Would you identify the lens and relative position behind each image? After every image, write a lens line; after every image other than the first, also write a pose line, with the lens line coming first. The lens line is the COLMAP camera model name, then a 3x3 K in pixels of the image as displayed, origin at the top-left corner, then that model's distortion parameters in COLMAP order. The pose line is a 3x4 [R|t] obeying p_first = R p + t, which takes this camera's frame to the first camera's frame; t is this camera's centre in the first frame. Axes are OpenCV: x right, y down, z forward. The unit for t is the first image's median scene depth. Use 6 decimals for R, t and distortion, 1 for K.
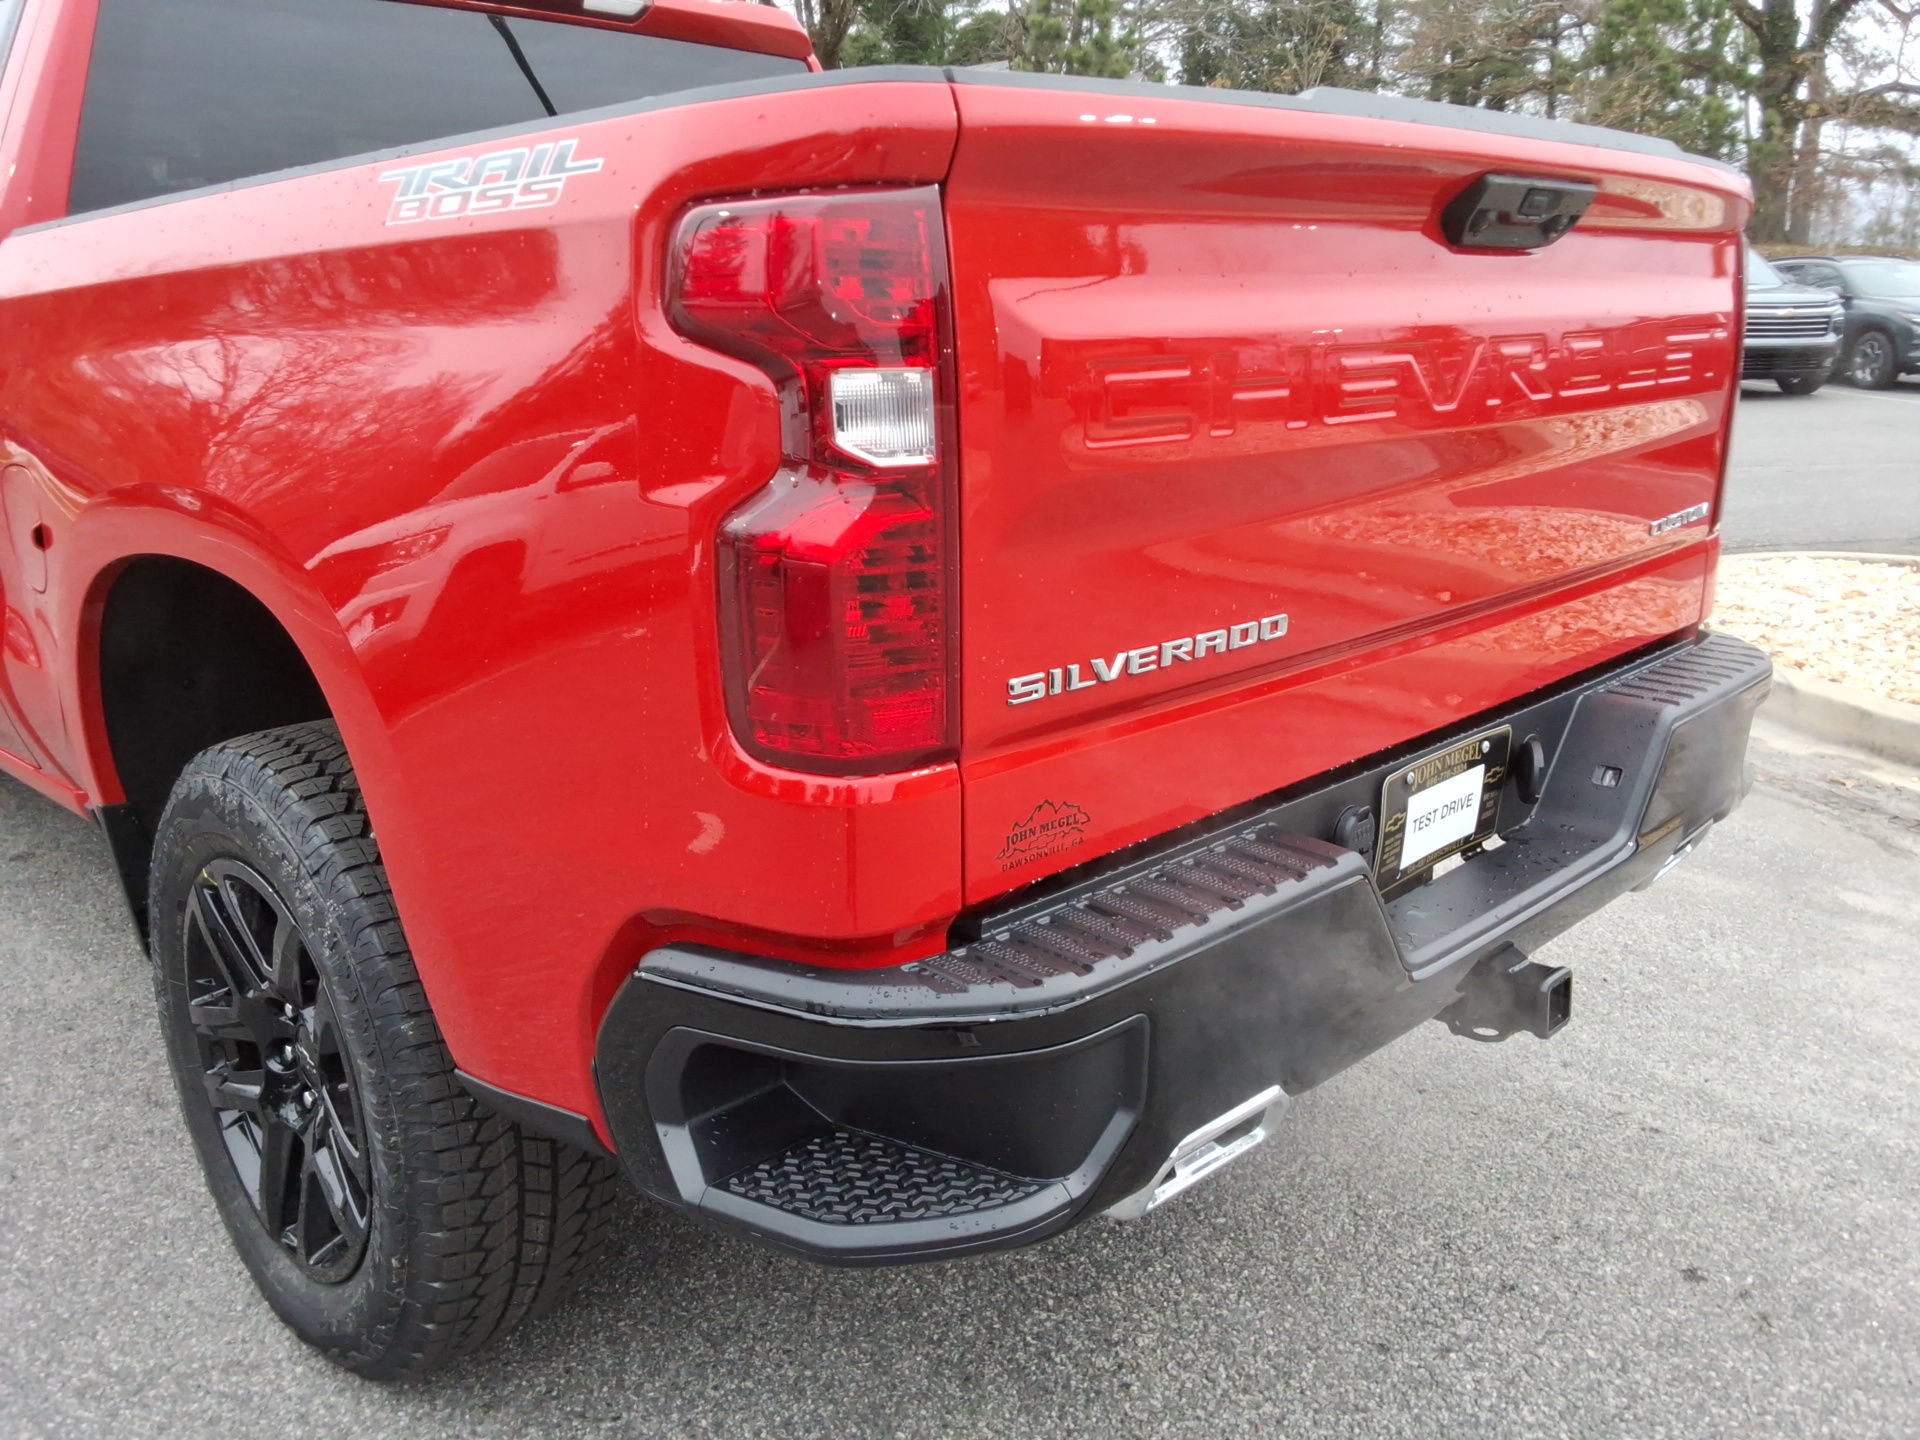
lens RADIAL K [[1532.9, 0, 975.3], [0, 1532.9, 697.6], [0, 0, 1]] dist [0.111103, -0.157295]
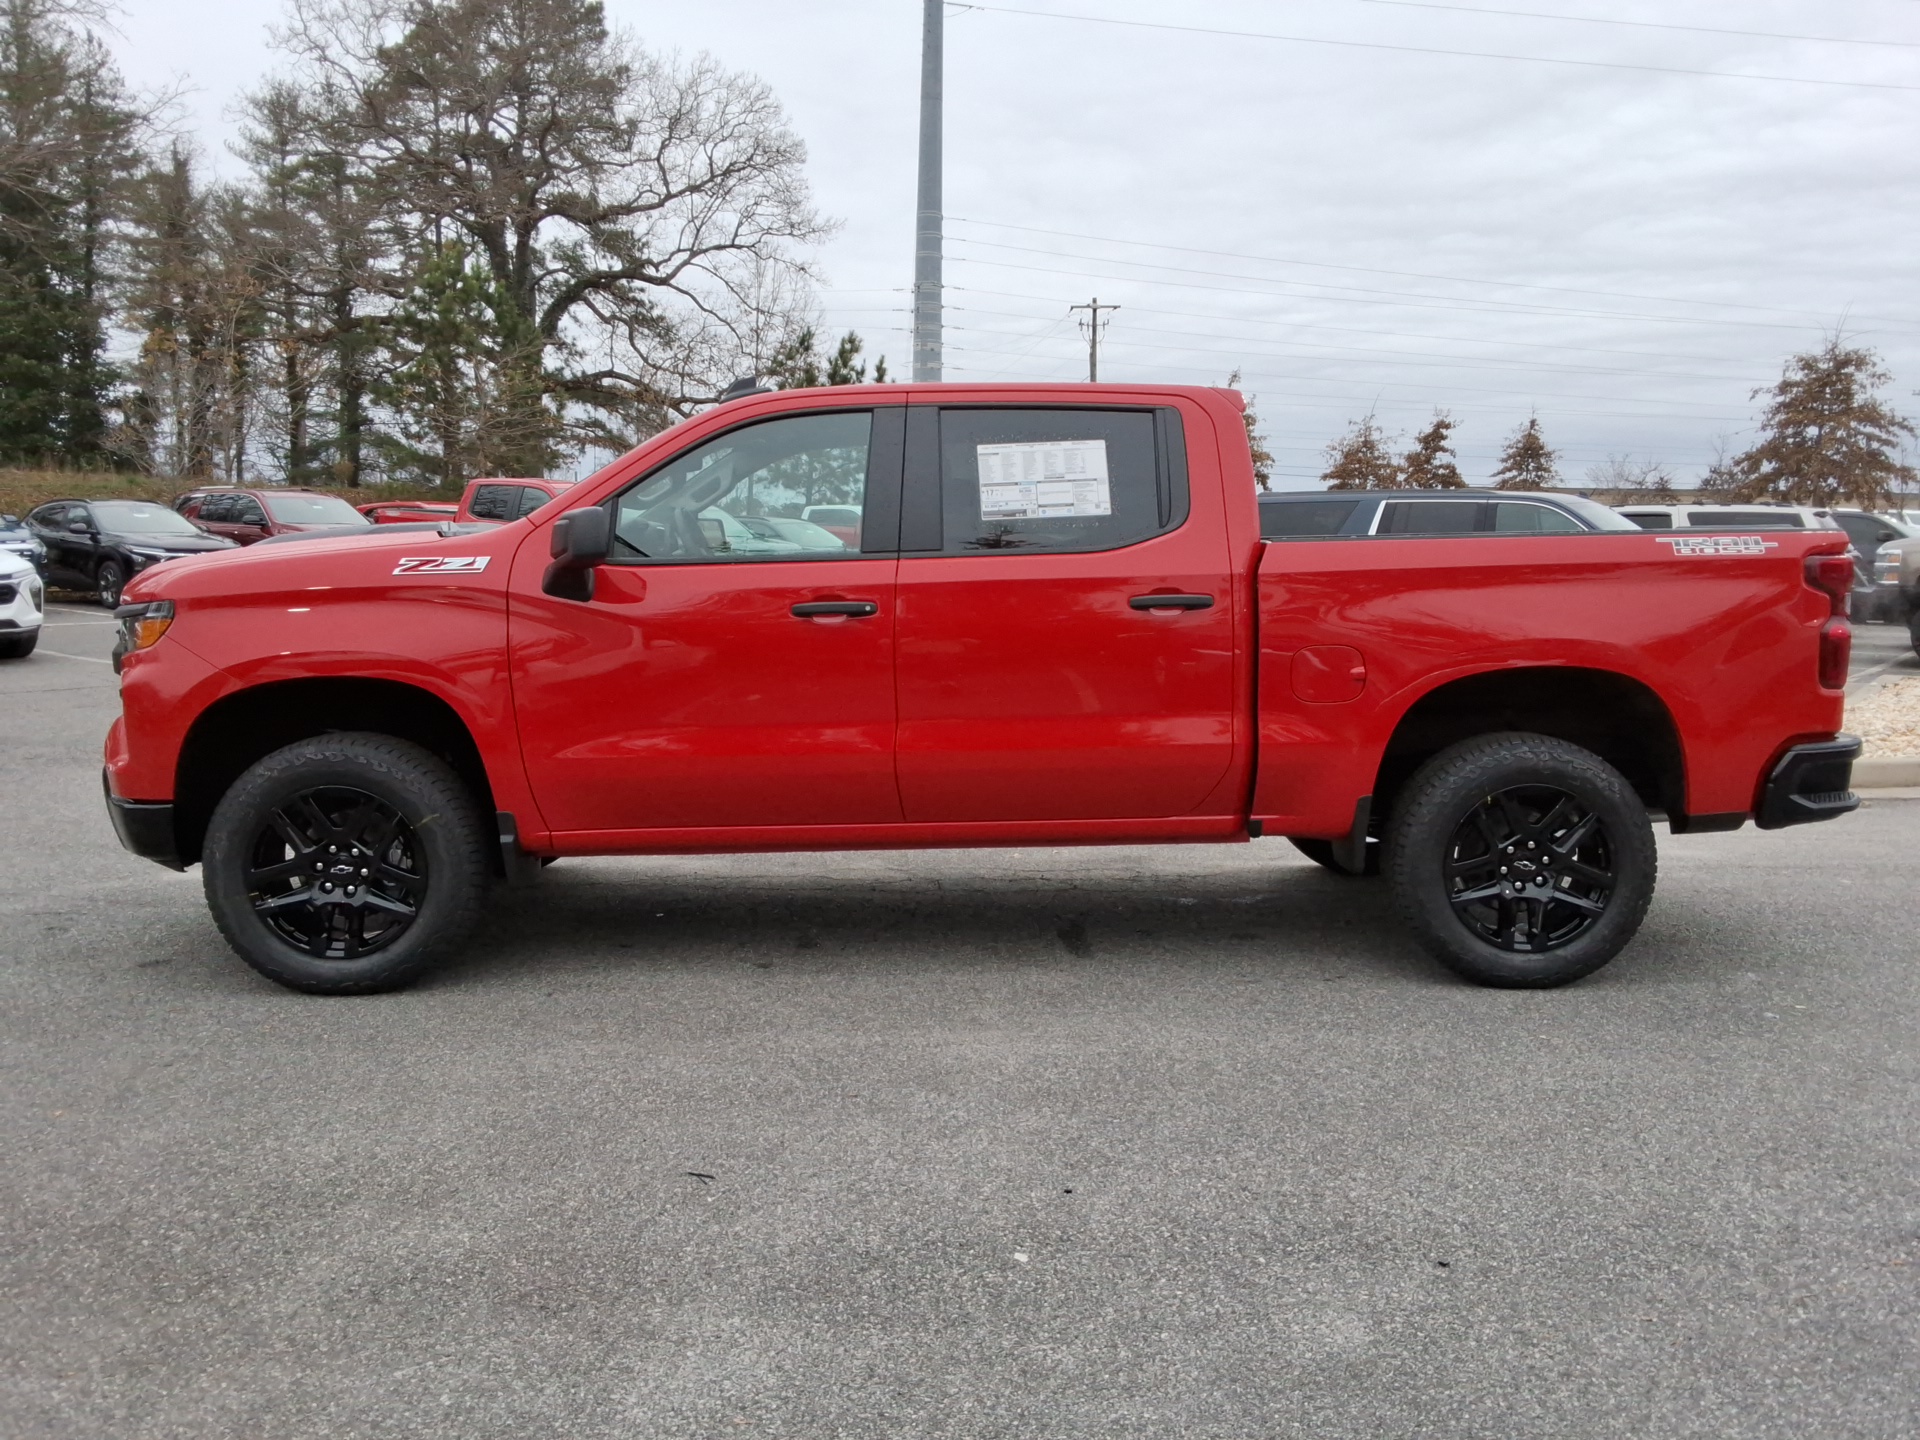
lens RADIAL K [[1532.9, 0, 975.3], [0, 1532.9, 697.6], [0, 0, 1]] dist [0.111103, -0.157295]
pose [[0.685889, -0.059295, 0.725287, -2.494216], [0.162807, 0.983915, -0.073524, 0.001784], [-0.709261, 0.168511, 0.684510, -0.111505]]
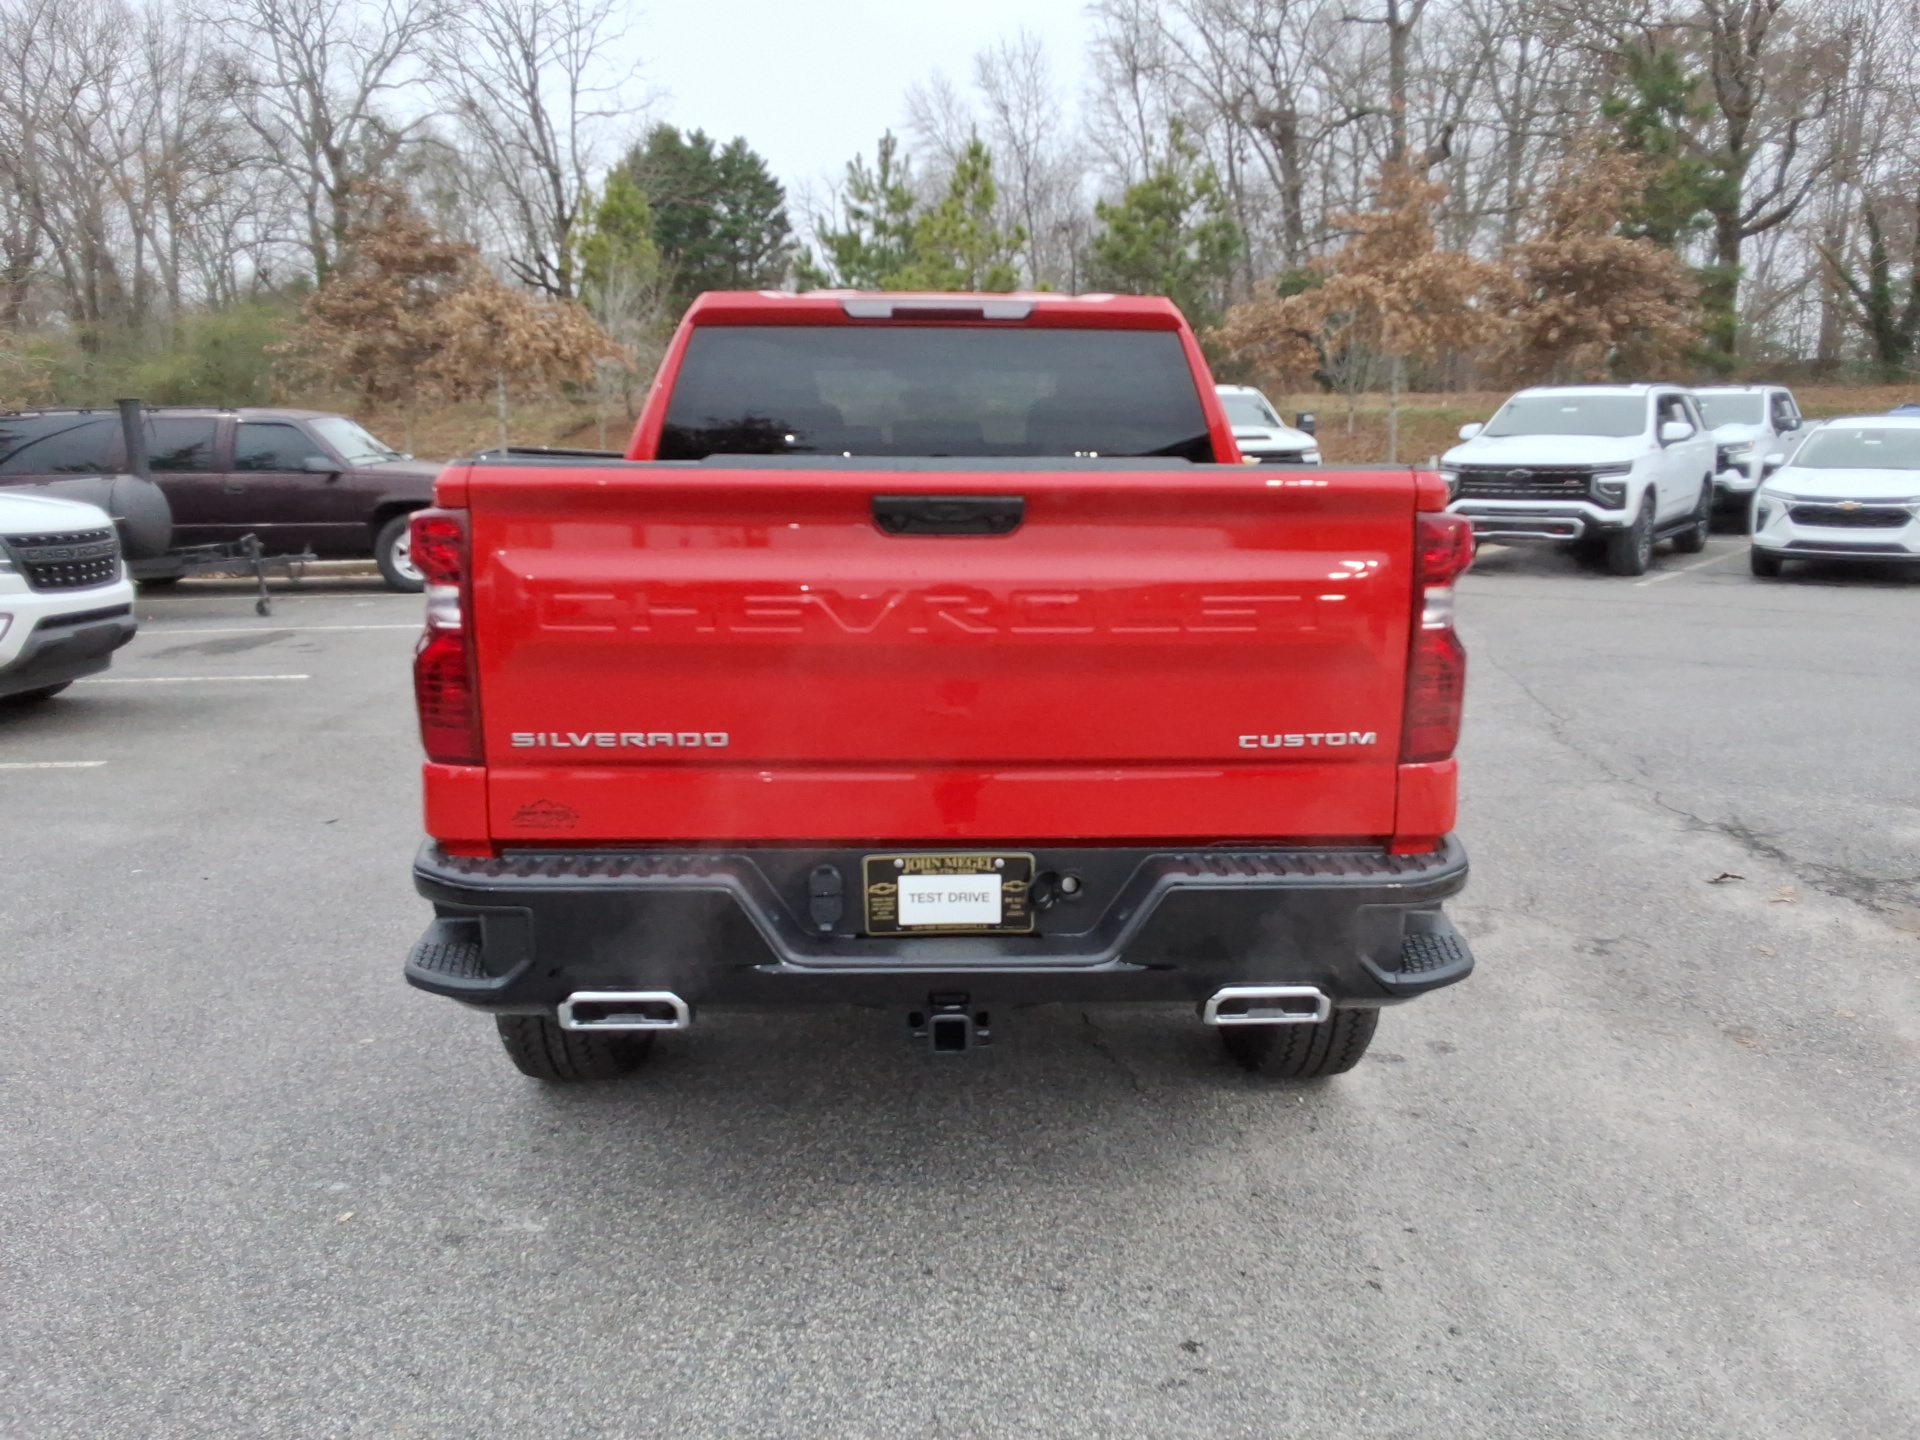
lens RADIAL K [[1519.7, 0, 974.3], [0, 1519.7, 712.7], [0, 0, 1]] dist [0.140587, -0.216908]
pose [[0.724183, 0.136805, -0.675901, 1.032847], [-0.182814, 0.983143, 0.003118, -0.087958], [0.664934, 0.121306, 0.736985, -0.068835]]
